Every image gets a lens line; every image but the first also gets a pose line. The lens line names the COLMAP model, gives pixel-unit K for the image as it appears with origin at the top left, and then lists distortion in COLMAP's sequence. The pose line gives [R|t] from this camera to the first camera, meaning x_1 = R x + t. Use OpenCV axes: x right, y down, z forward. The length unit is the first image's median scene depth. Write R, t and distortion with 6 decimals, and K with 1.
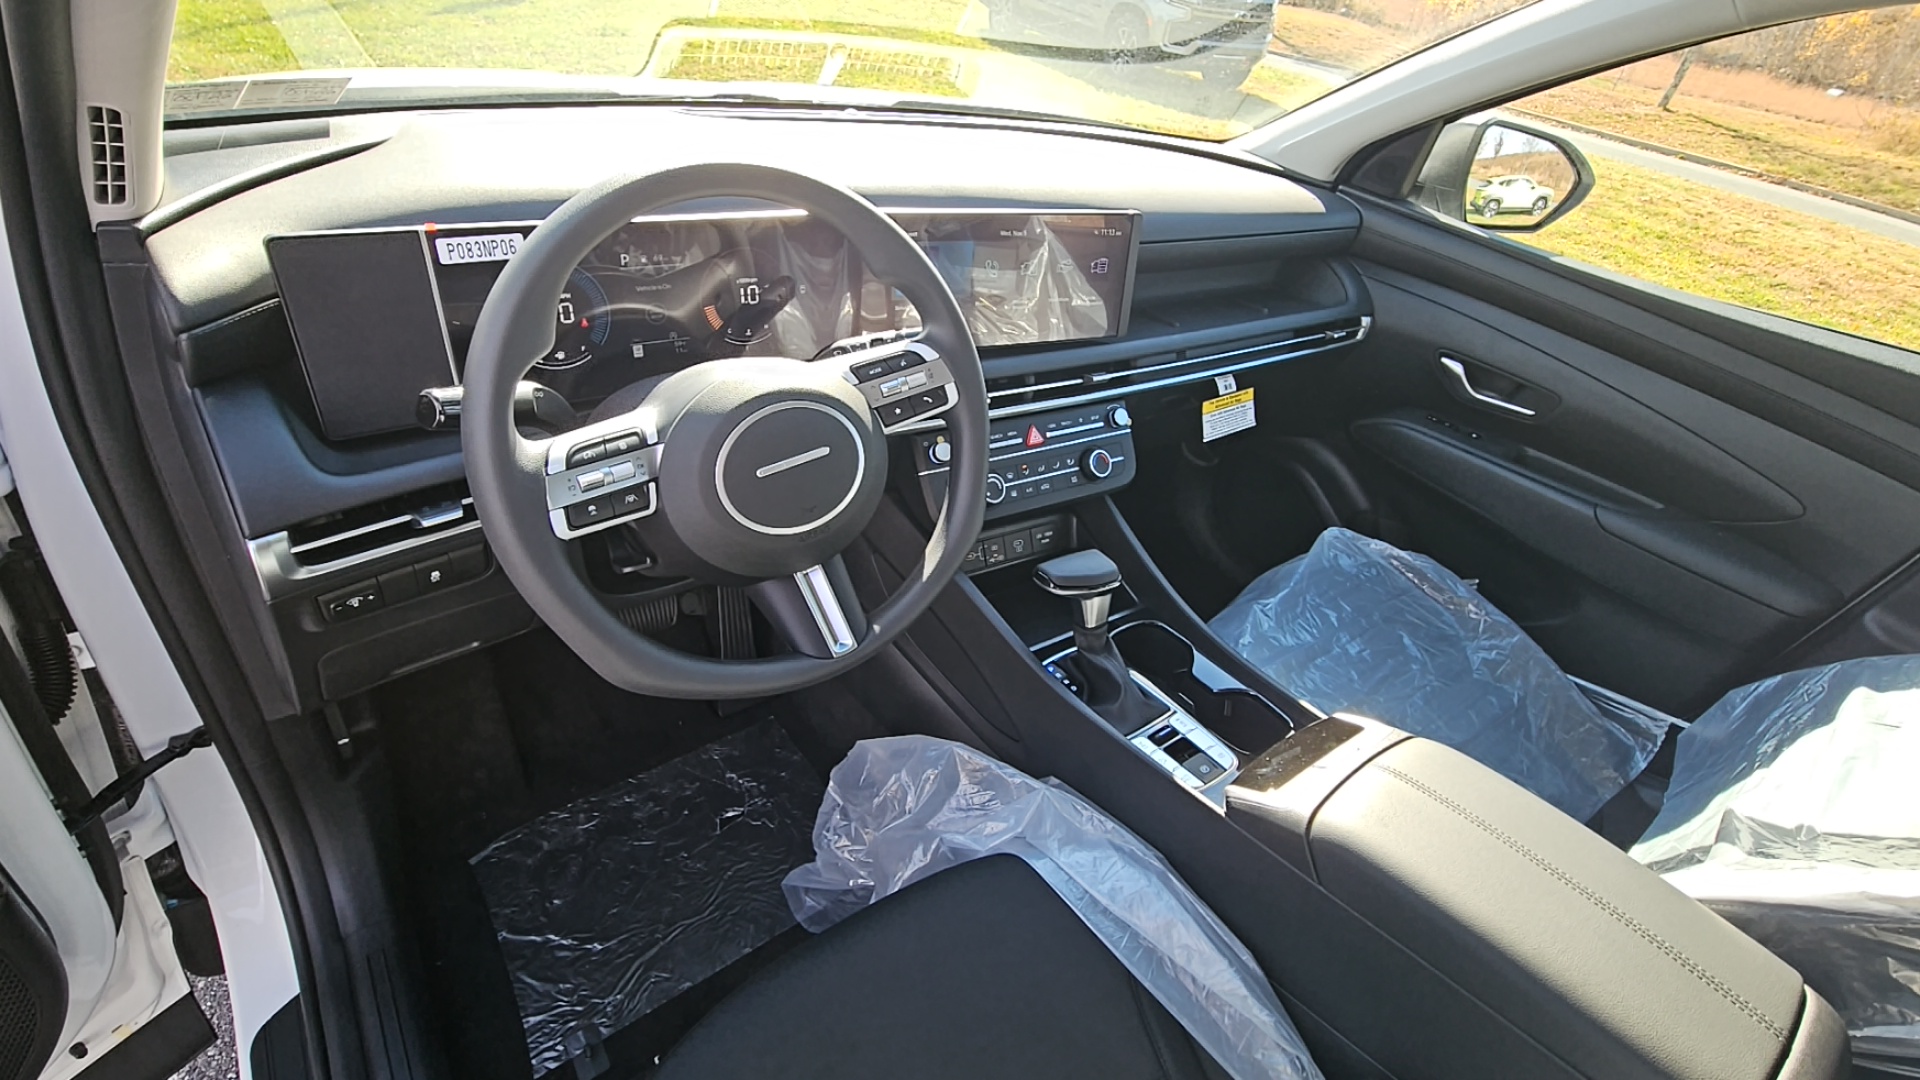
lens RADIAL K [[872.9, 0, 961.7], [0, 872.9, 540.6], [0, 0, 1]] dist [0.020027, 0.000205]
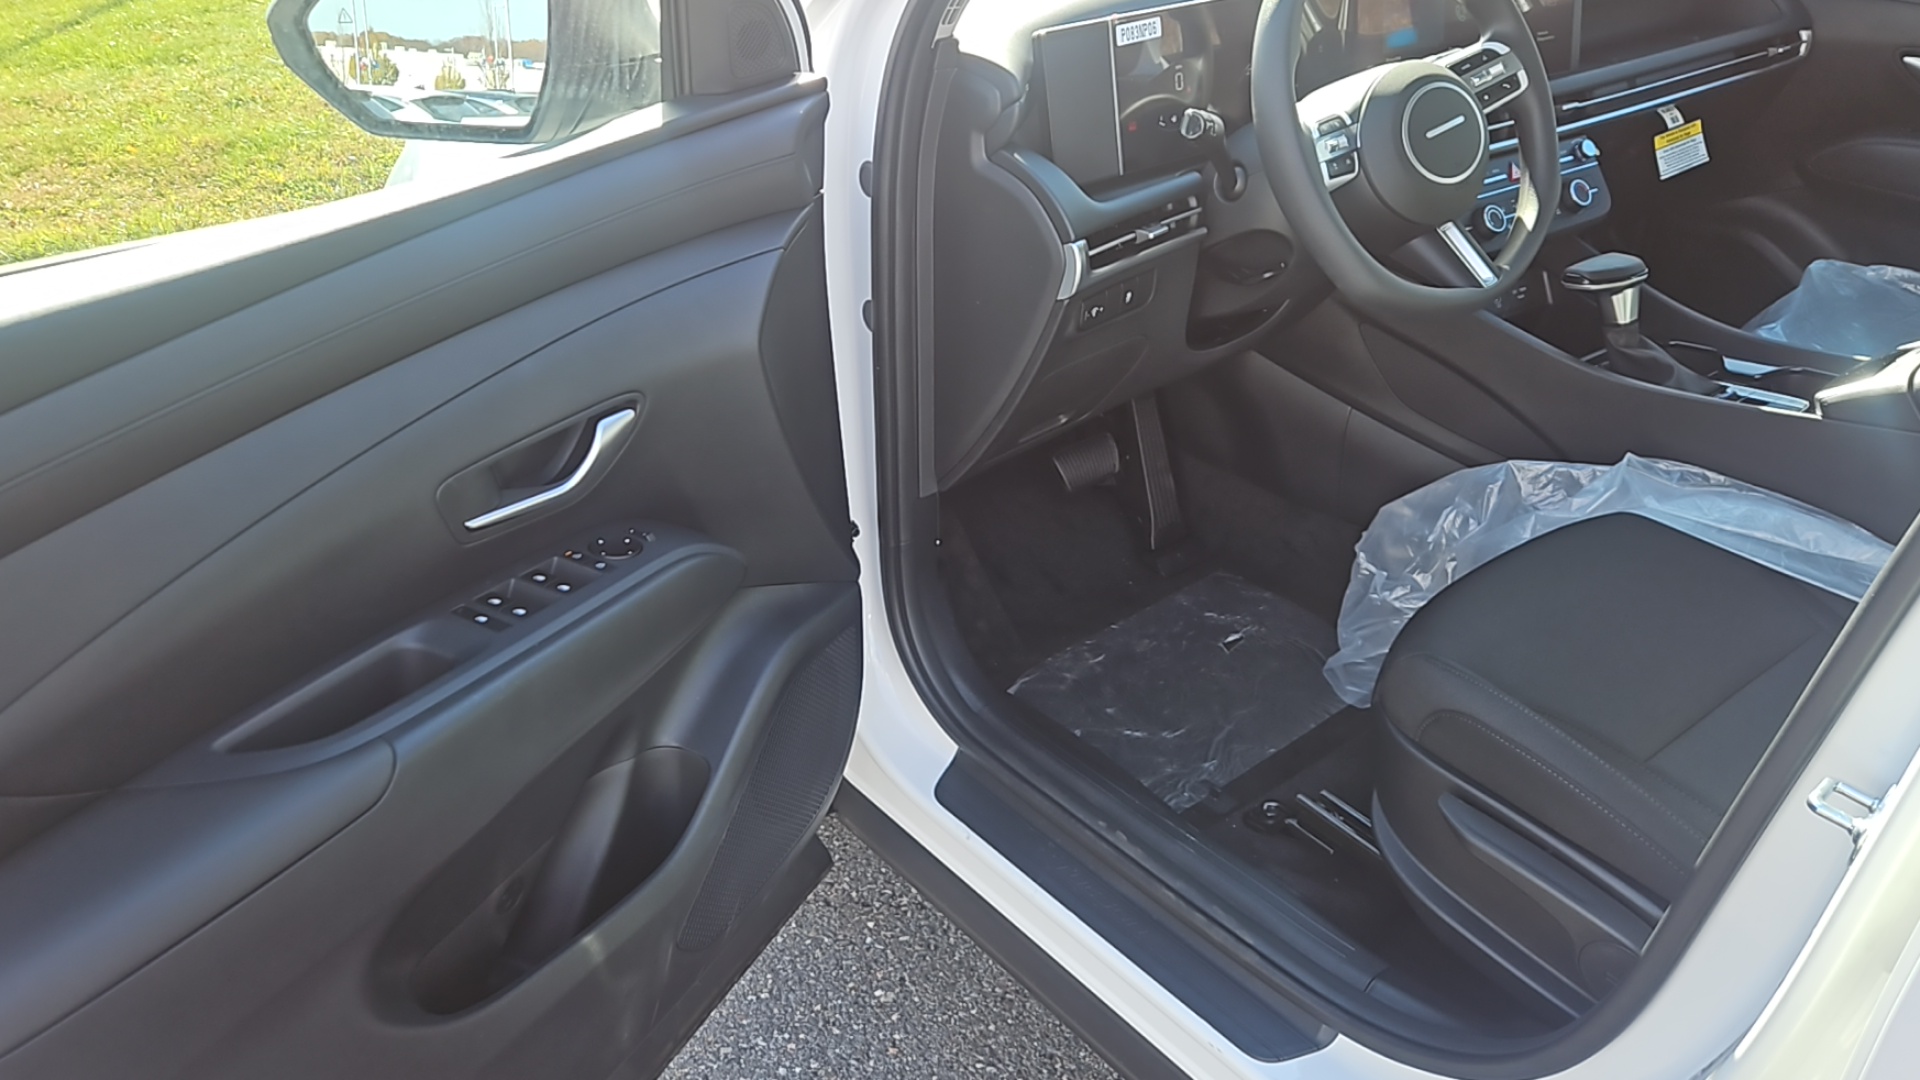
lens RADIAL K [[1430.7, 0, 957.8], [0, 1430.7, 541.4], [0, 0, 1]] dist [0.072494, -0.035562]
pose [[0.985814, -0.158773, -0.054419, -0.547206], [0.152867, 0.983230, -0.099448, 0.381557], [0.069296, 0.089719, 0.993554, -0.699204]]
